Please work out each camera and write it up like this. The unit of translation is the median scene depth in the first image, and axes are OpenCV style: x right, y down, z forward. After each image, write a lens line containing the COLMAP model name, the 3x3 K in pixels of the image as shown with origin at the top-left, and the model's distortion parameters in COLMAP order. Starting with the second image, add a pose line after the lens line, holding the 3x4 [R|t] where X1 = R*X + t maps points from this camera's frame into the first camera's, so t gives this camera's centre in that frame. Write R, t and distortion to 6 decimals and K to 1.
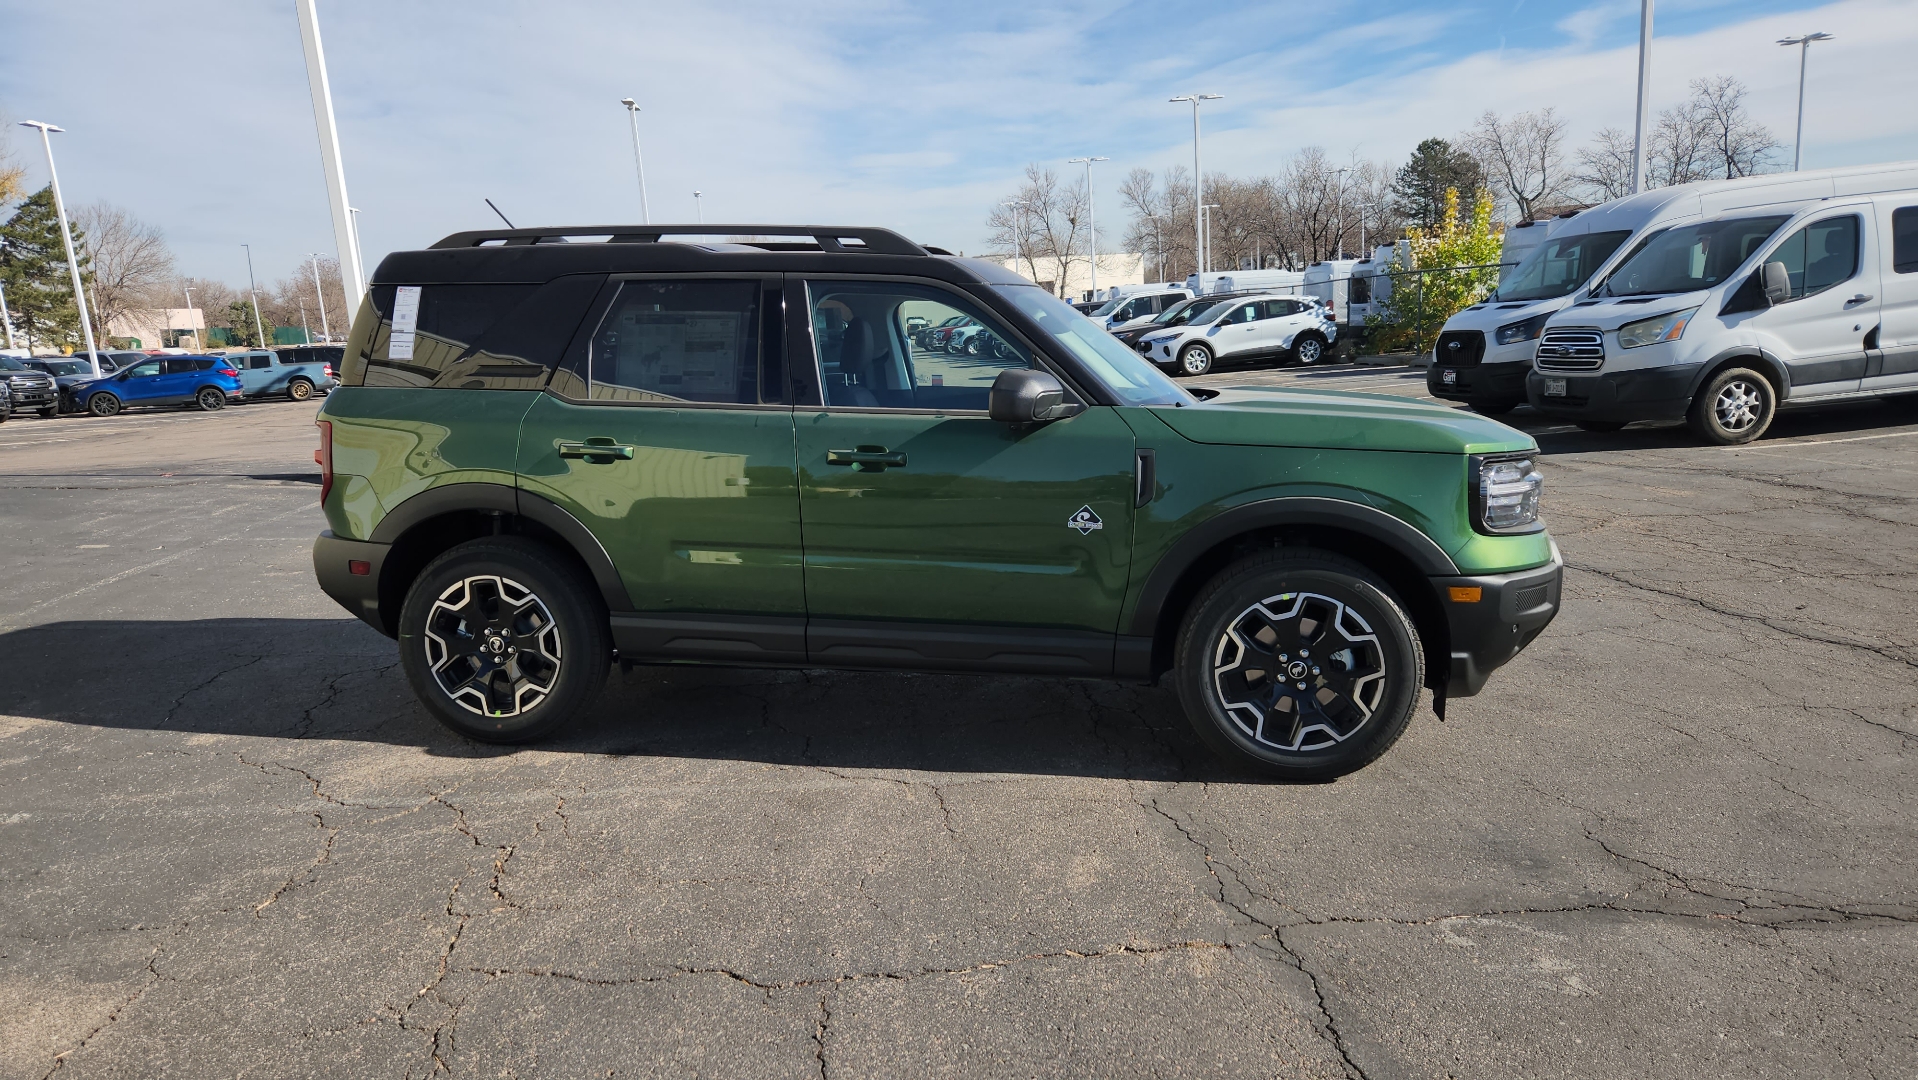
lens RADIAL K [[1284.5, 0, 925.4], [0, 1284.5, 560.9], [0, 0, 1]] dist [0.070137, -0.055869]
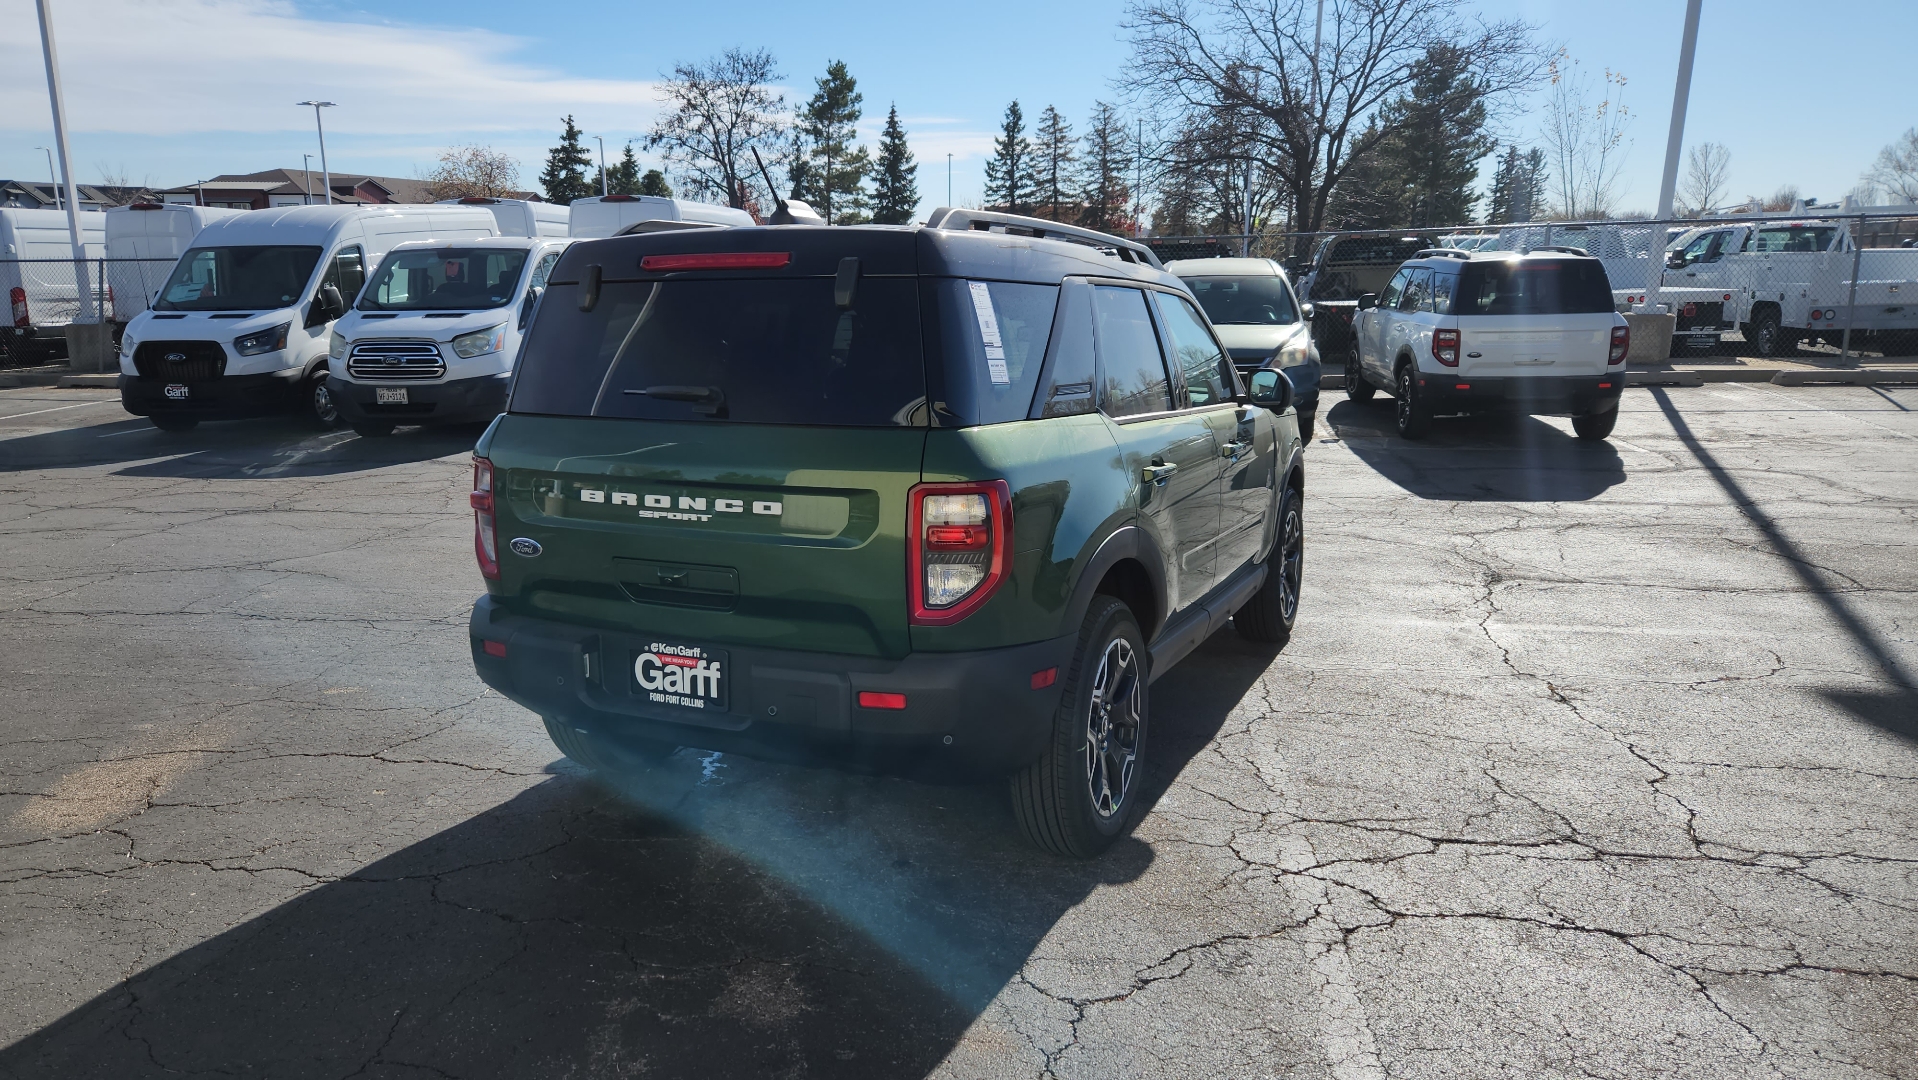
lens RADIAL K [[1284.5, 0, 921.9], [0, 1284.5, 538.0], [0, 0, 1]] dist [0.070137, -0.055869]
pose [[0.266763, -0.147044, 0.952479, -1.073889], [0.171354, 0.979782, 0.103268, -0.148134], [-0.948407, 0.135663, 0.286567, 0.827387]]
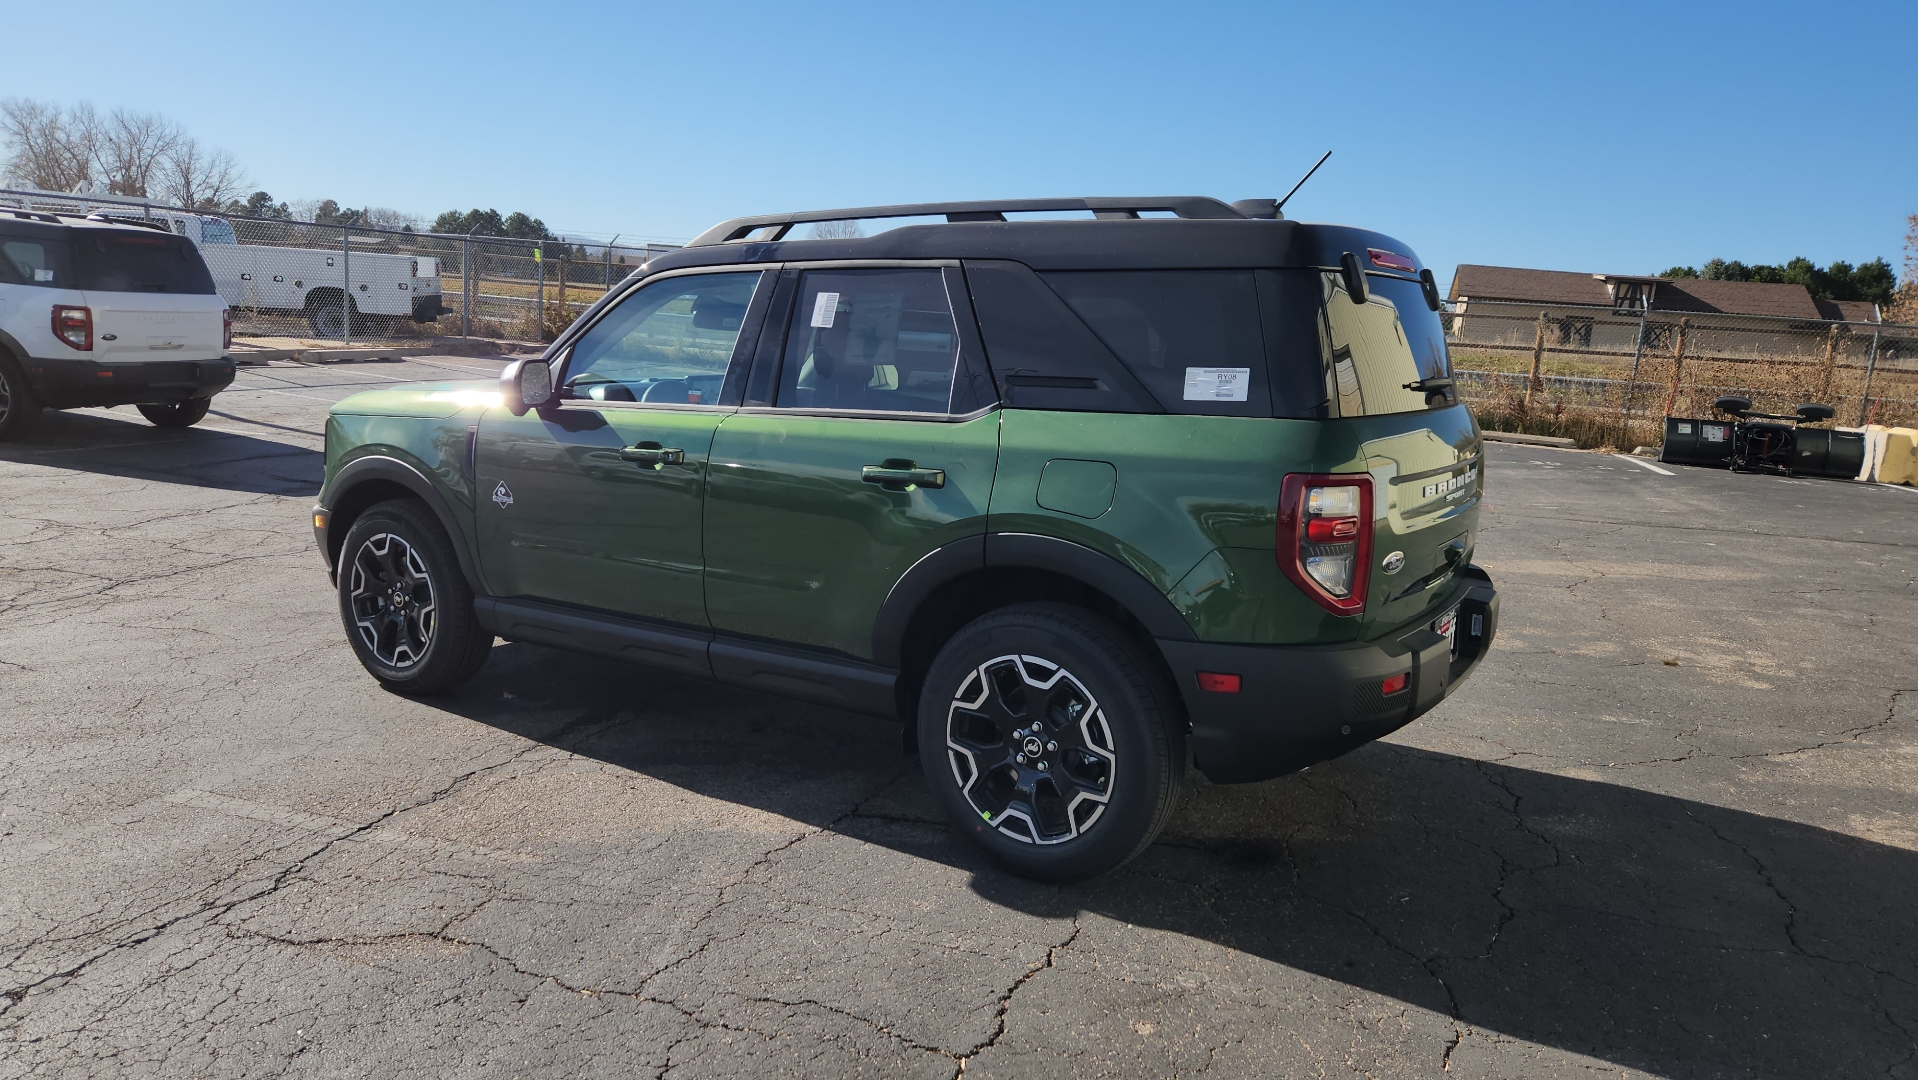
lens RADIAL K [[1284.5, 0, 923.4], [0, 1284.5, 528.5], [0, 0, 1]] dist [0.070137, -0.055869]
pose [[-0.918717, -0.073023, 0.388106, -0.465829], [0.054345, 0.950029, 0.307394, -0.343165], [-0.391159, 0.303500, -0.868840, 1.933945]]
